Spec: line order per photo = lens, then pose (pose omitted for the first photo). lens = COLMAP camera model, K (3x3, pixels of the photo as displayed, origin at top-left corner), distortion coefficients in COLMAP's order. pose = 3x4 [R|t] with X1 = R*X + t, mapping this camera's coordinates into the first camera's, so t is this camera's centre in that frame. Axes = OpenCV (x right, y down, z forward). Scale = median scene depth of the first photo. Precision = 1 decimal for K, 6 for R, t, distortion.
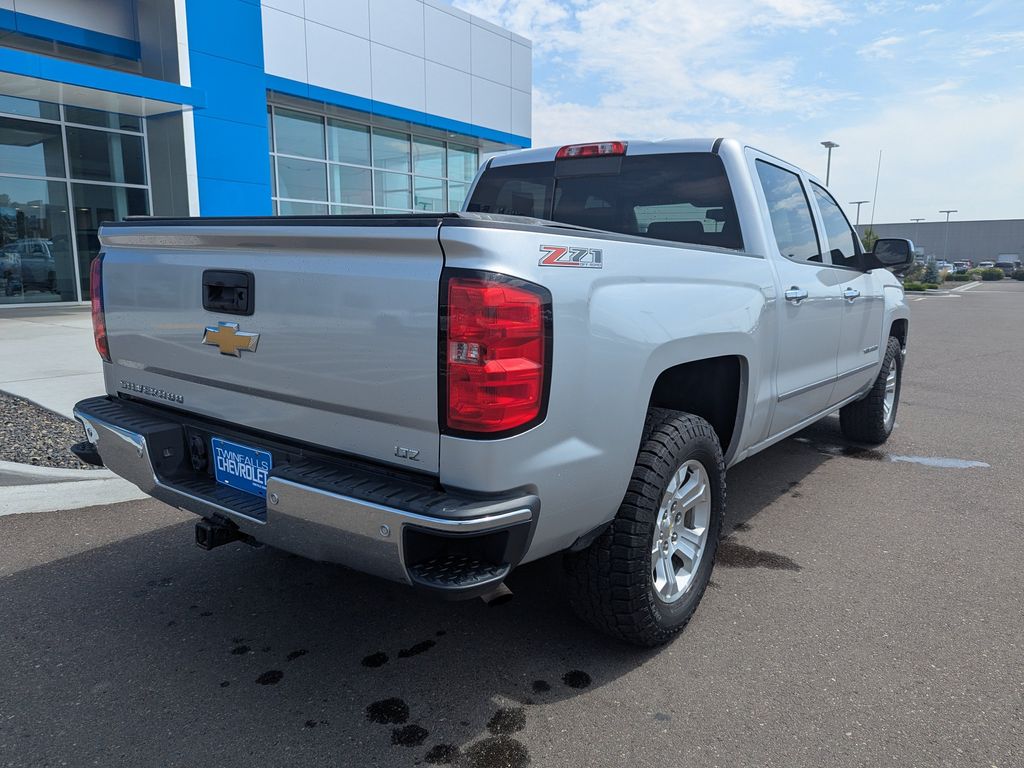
lens RADIAL K [[723.7, 0, 510.7], [0, 723.7, 382.6], [0, 0, 1]] dist [0.039683, -0.028918]
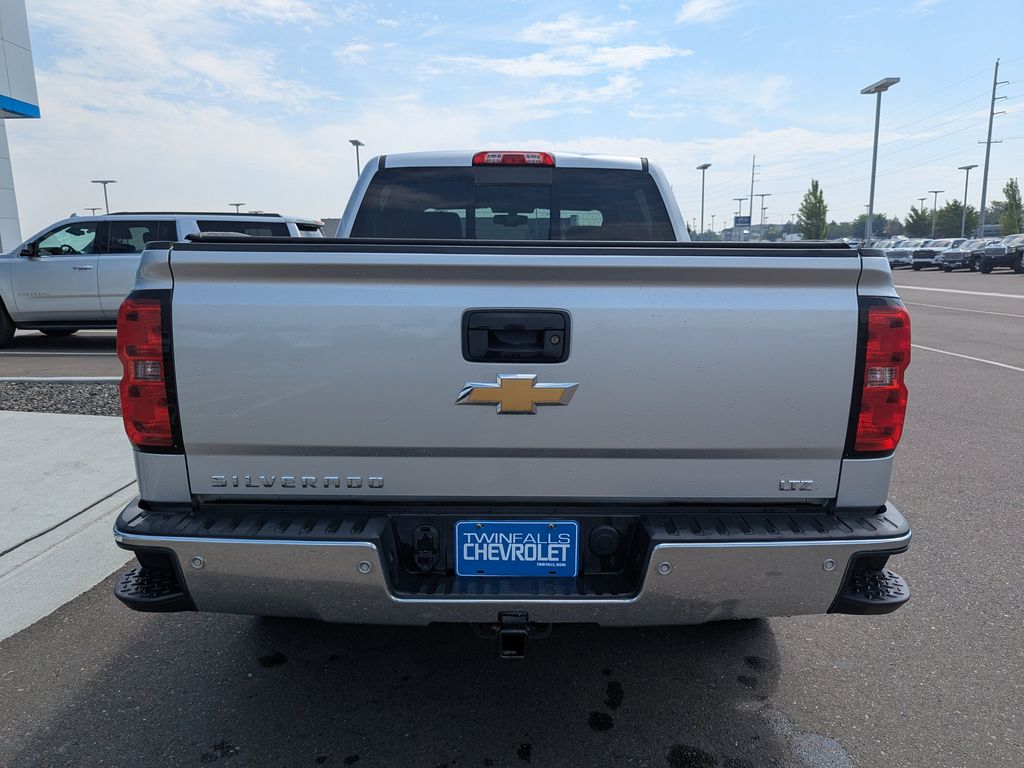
lens RADIAL K [[726.4, 0, 512.7], [0, 726.4, 389.2], [0, 0, 1]] dist [0.043473, -0.034468]
pose [[0.799471, -0.123546, 0.587863, -0.704982], [0.111749, 0.992127, 0.056532, -0.090816], [-0.590219, 0.020498, 0.806983, 0.290273]]
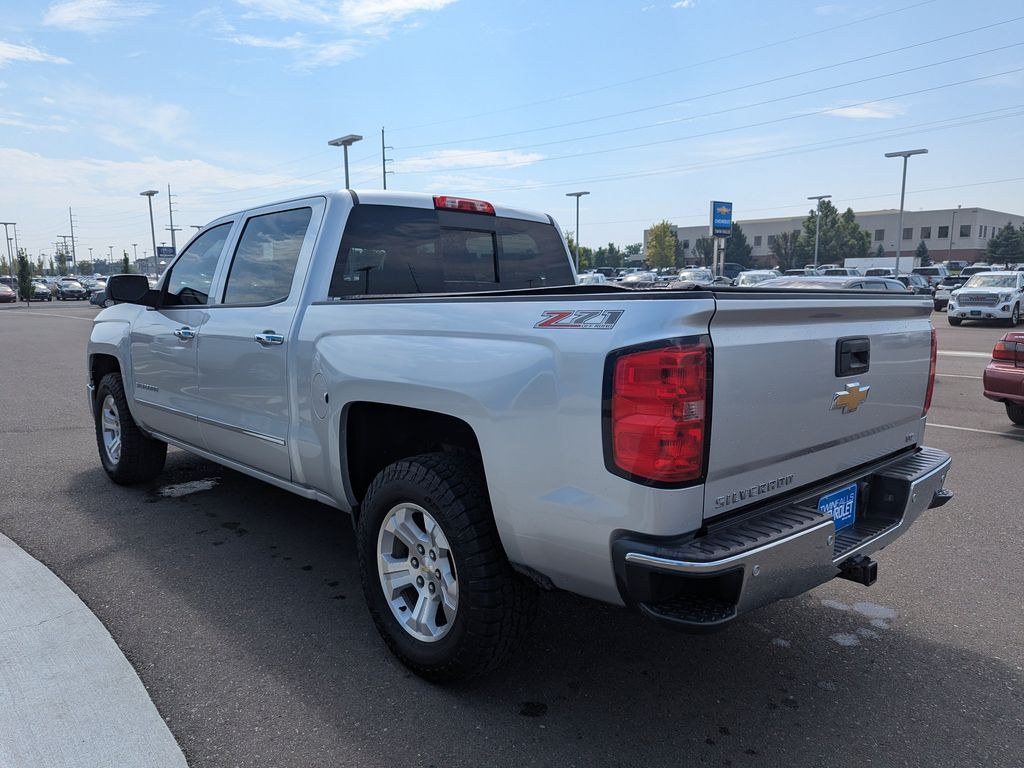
lens RADIAL K [[722.2, 0, 511.7], [0, 722.2, 401.1], [0, 0, 1]] dist [0.050011, -0.037338]
pose [[0.179623, -0.164894, 0.969817, -1.295300], [0.162524, 0.977278, 0.136061, -0.241039], [-0.970217, 0.133179, 0.202341, 1.049652]]
